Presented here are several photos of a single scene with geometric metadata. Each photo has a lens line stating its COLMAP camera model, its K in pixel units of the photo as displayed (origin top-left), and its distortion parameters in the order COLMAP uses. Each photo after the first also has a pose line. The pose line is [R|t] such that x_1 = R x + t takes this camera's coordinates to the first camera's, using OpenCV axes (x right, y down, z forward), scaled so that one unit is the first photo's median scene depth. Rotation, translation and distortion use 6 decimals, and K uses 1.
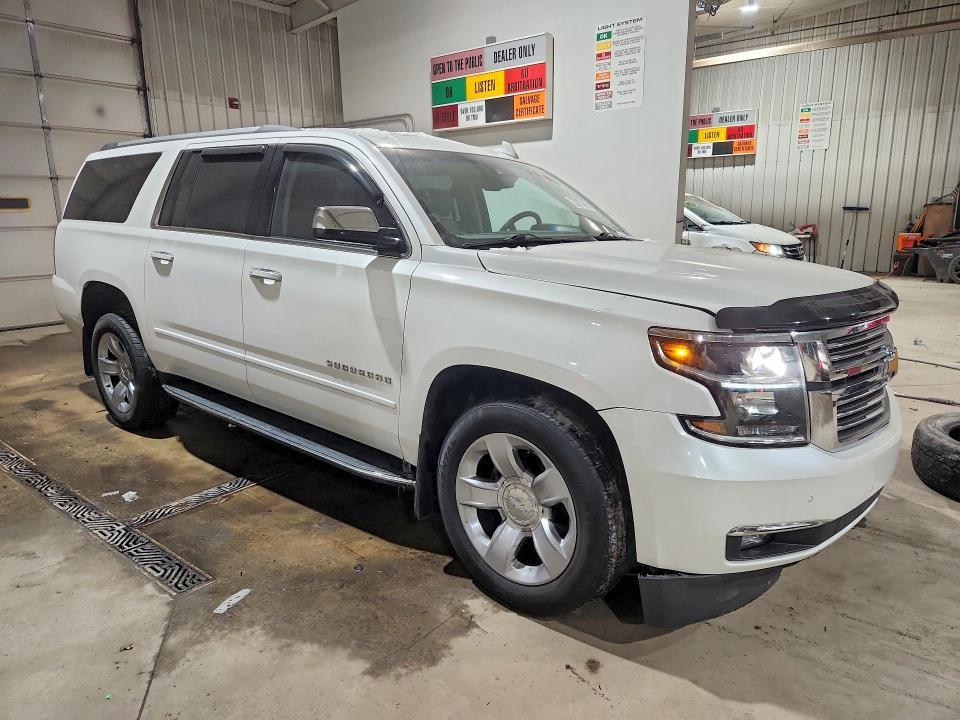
lens RADIAL K [[673.0, 0, 485.5], [0, 673.0, 368.7], [0, 0, 1]] dist [0.037750, -0.026207]
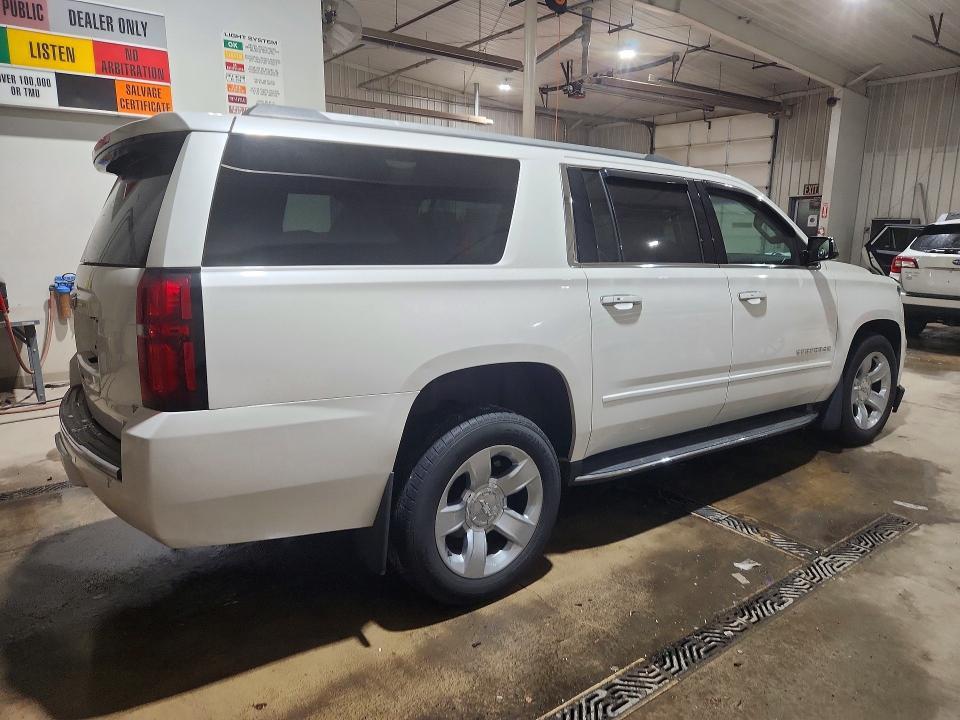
lens RADIAL K [[673.0, 0, 482.4], [0, 673.0, 358.9], [0, 0, 1]] dist [0.037750, -0.026207]
pose [[0.199725, -0.174028, 0.964274, -1.120209], [0.215125, 0.967879, 0.130121, -0.206905], [-0.955945, 0.181451, 0.230747, 0.867757]]
